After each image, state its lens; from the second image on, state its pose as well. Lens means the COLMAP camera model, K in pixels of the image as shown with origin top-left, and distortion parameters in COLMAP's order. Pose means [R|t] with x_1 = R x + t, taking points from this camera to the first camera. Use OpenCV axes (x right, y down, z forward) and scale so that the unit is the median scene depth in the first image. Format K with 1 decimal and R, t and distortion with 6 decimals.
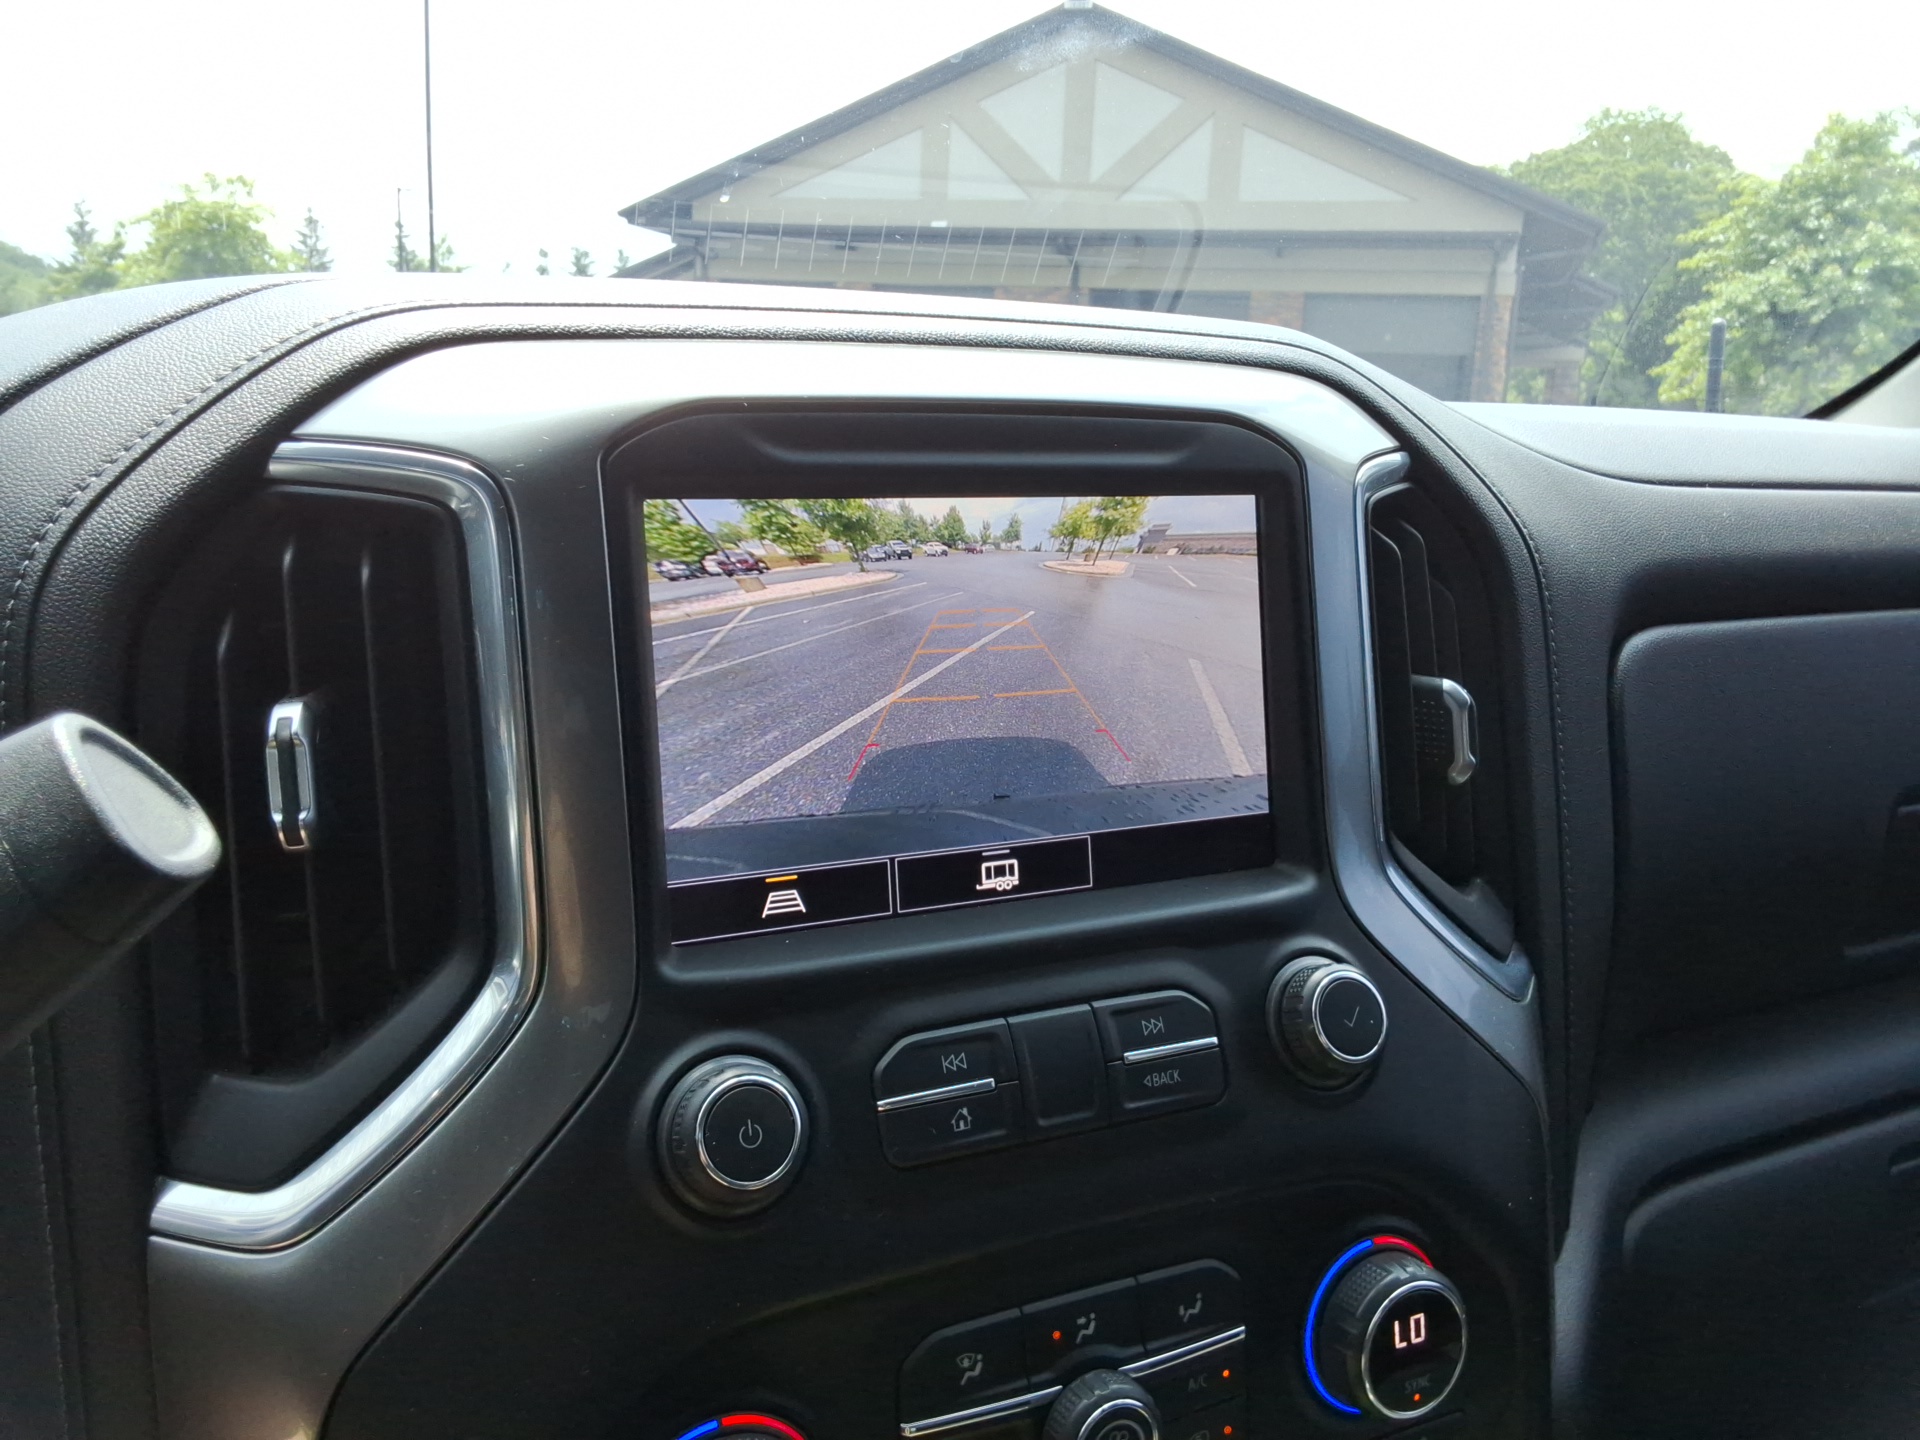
lens RADIAL K [[1536.3, 0, 966.5], [0, 1536.3, 714.5], [0, 0, 1]] dist [0.111552, -0.167844]
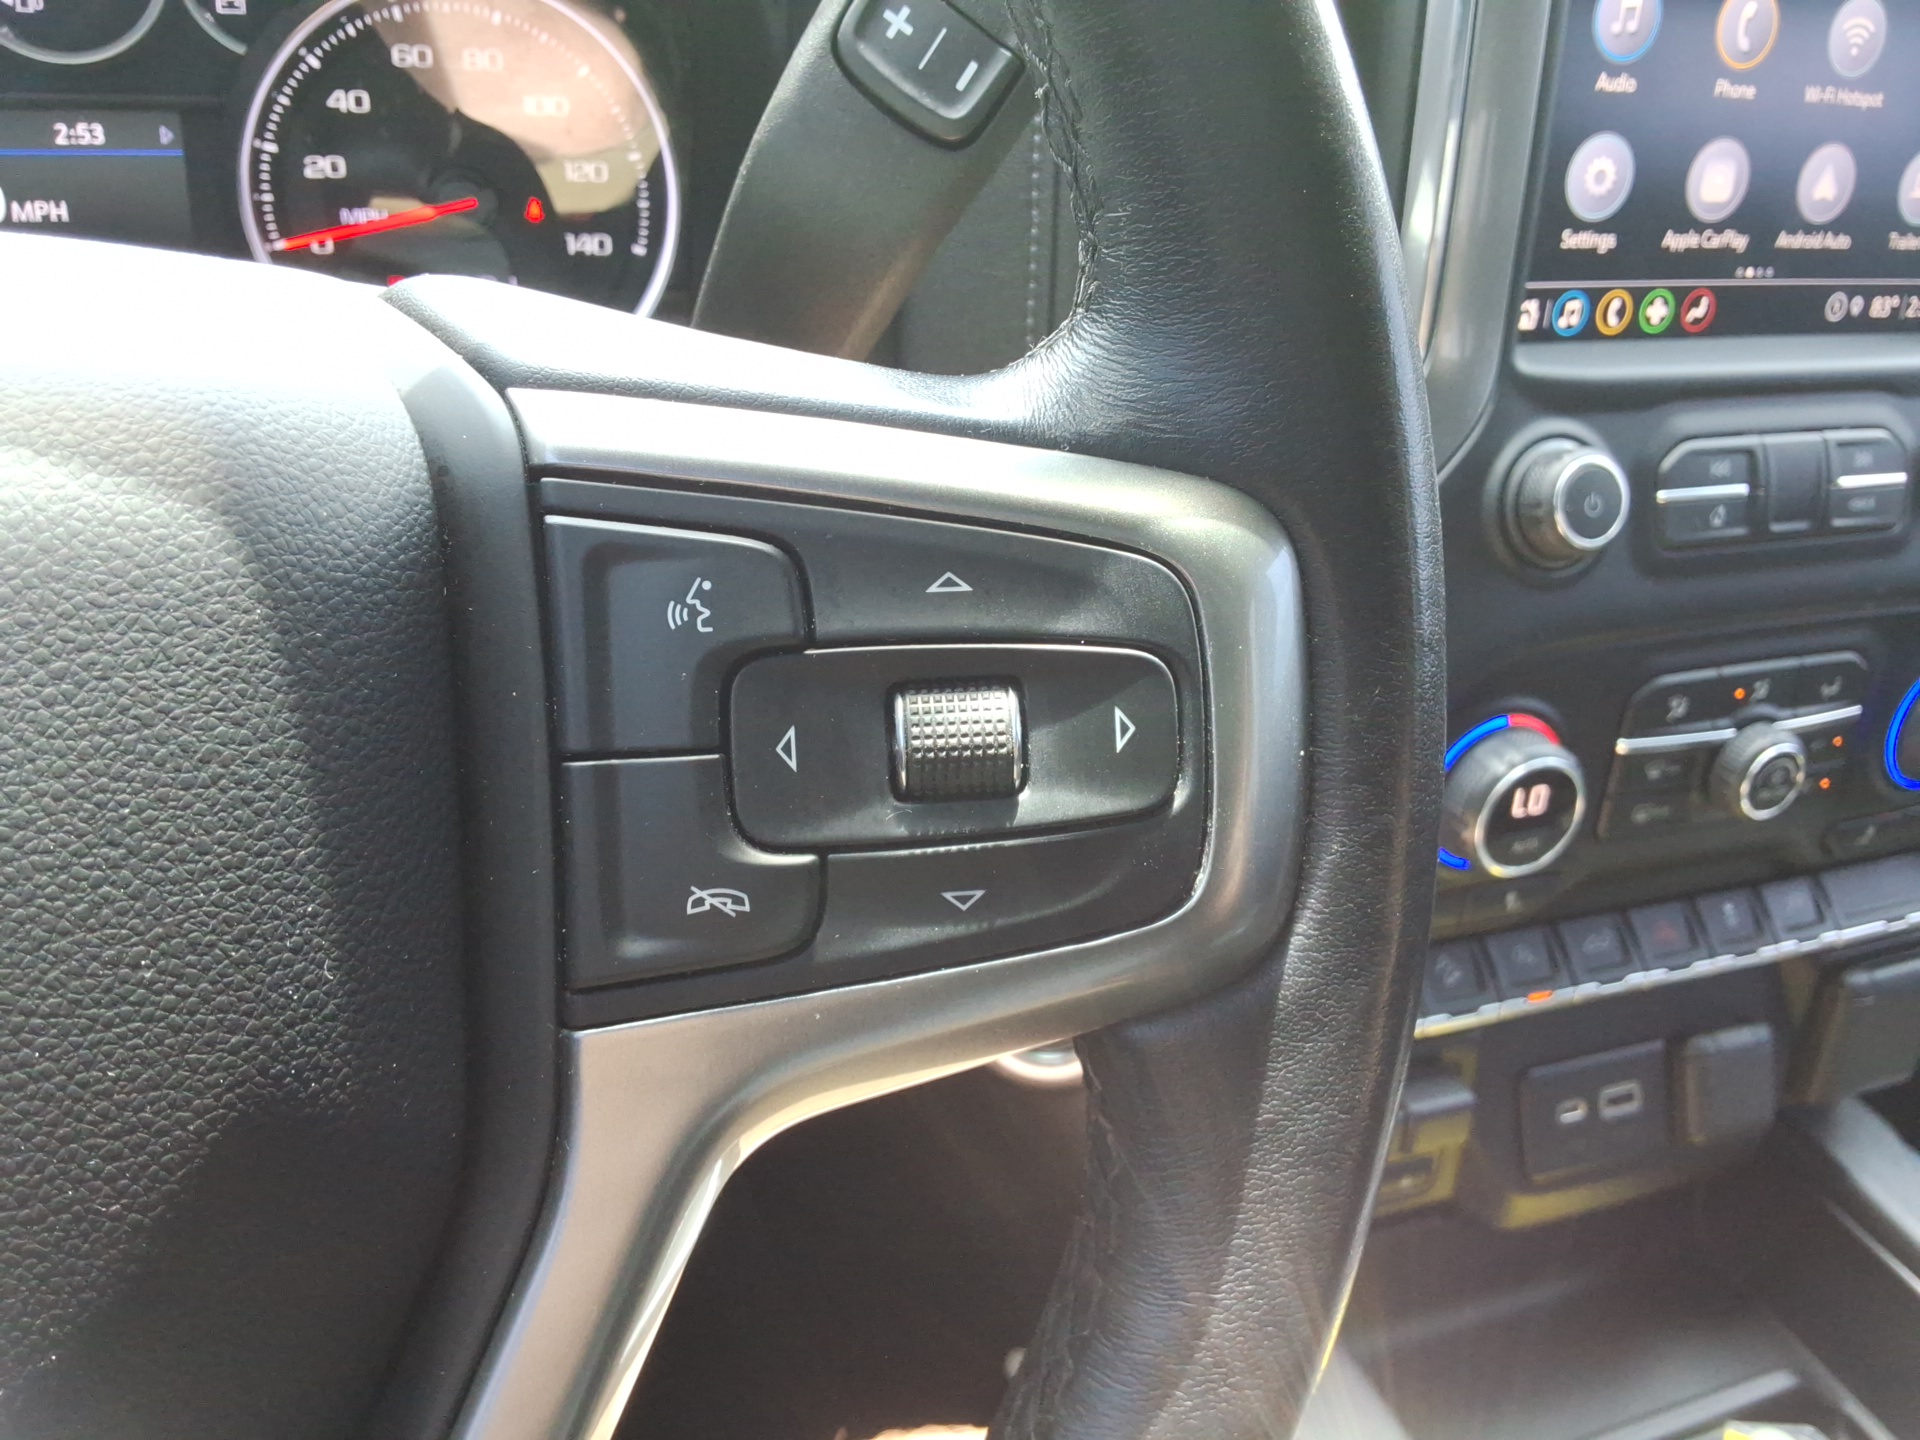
lens RADIAL K [[1586.3, 0, 974.1], [0, 1586.3, 734.3], [0, 0, 1]] dist [0.017191, -0.068503]
pose [[0.993532, 0.110002, -0.028167, -0.416888], [-0.093340, 0.932430, 0.349086, 0.037089], [0.064664, -0.344200, 0.936667, -0.190395]]
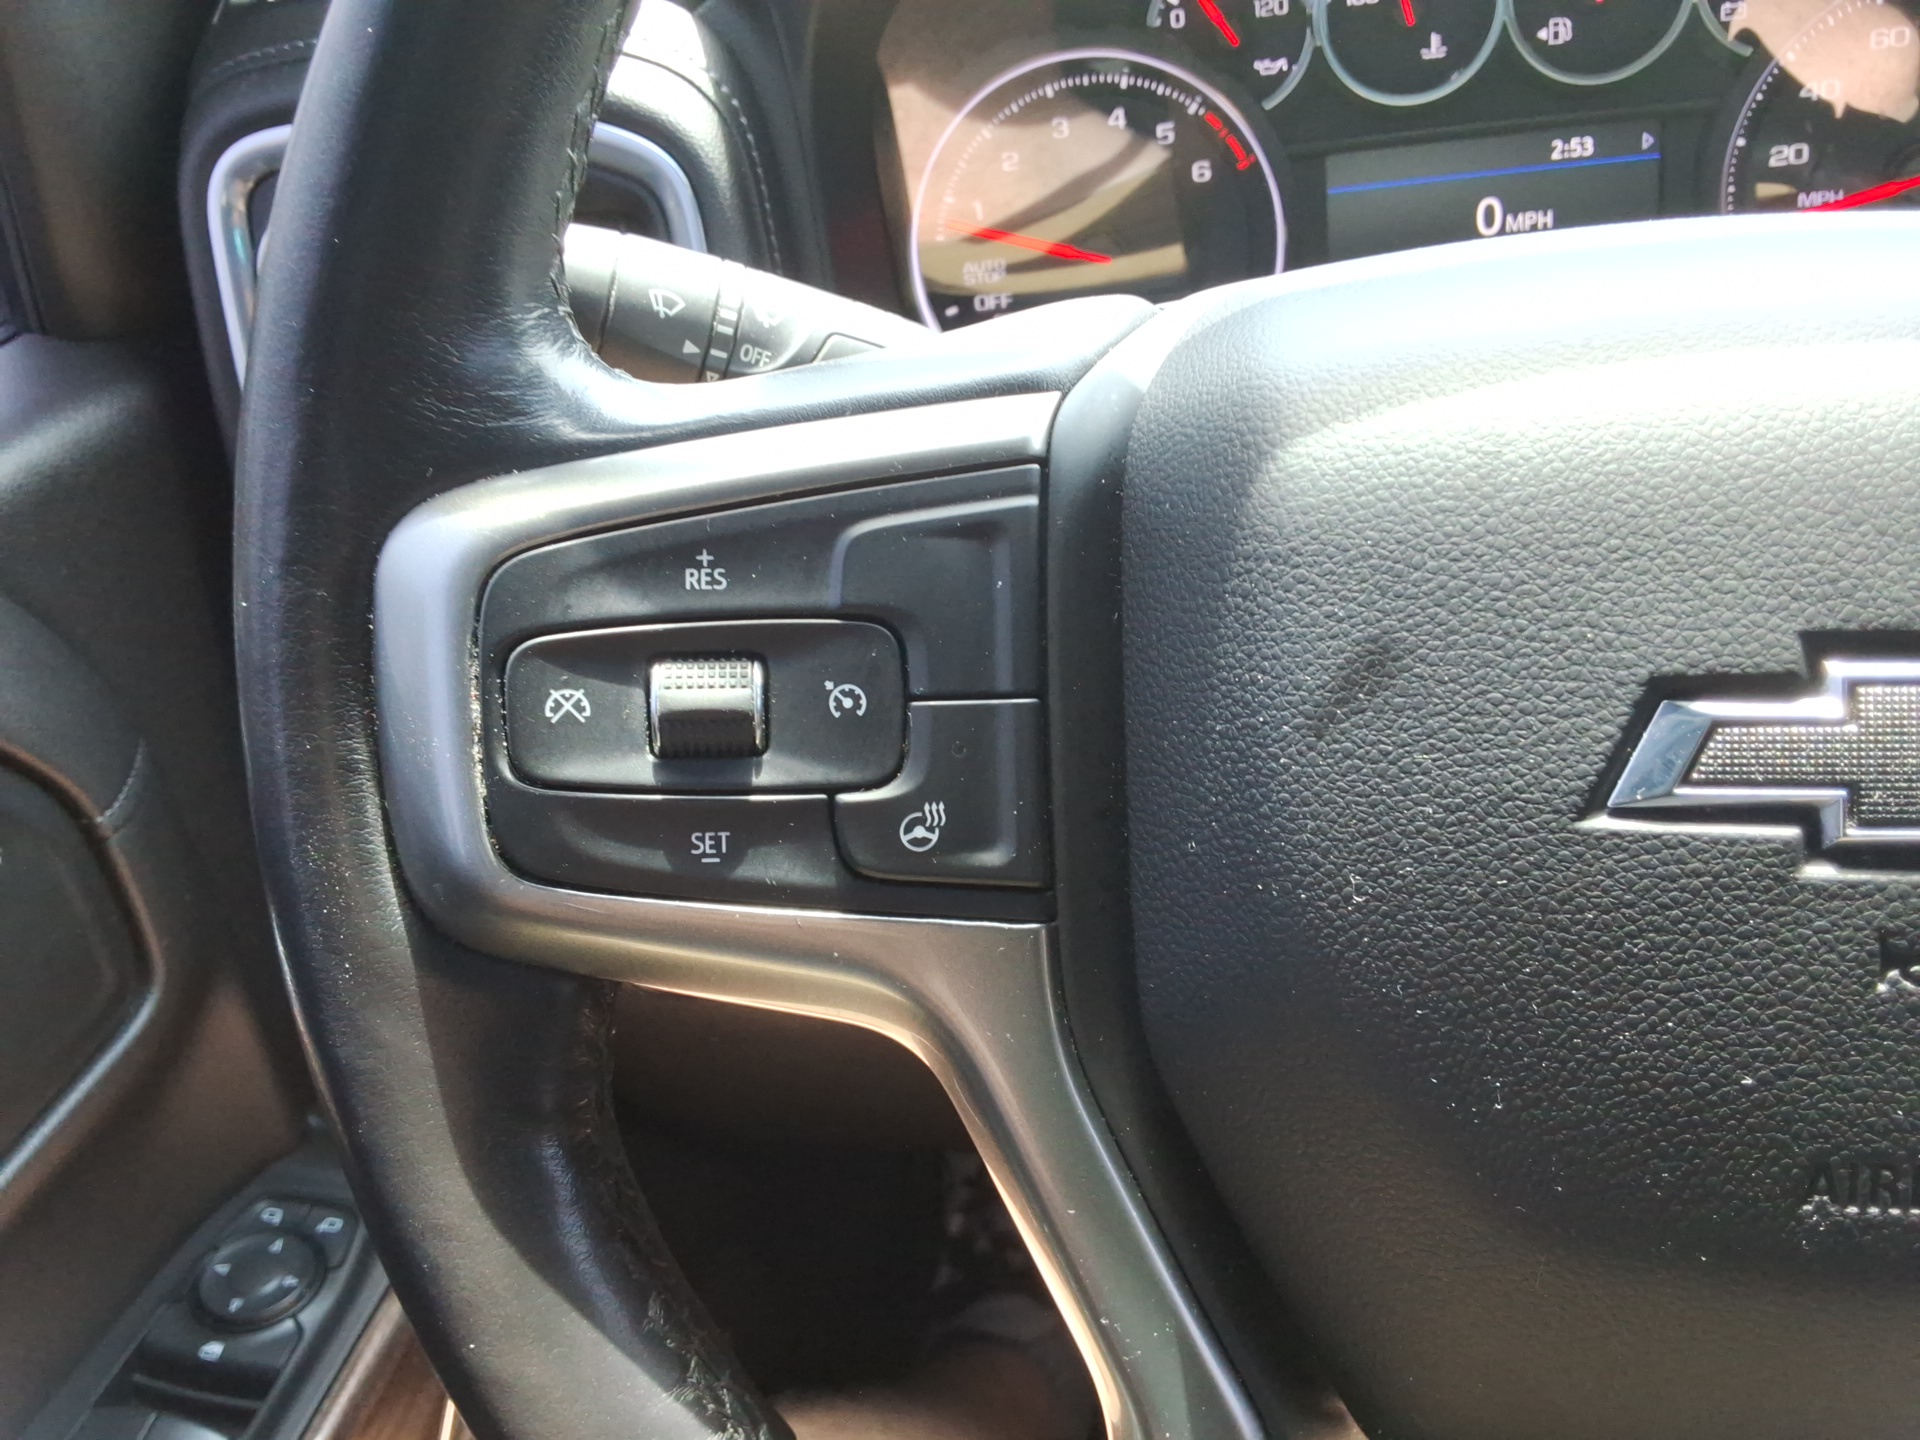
lens RADIAL K [[1536.3, 0, 990.0], [0, 1536.3, 712.9], [0, 0, 1]] dist [0.111552, -0.167844]
pose [[0.806633, 0.172098, -0.565443, -0.658259], [0.047569, 0.934665, 0.352334, 0.046592], [0.589135, -0.311101, 0.745745, -0.349020]]
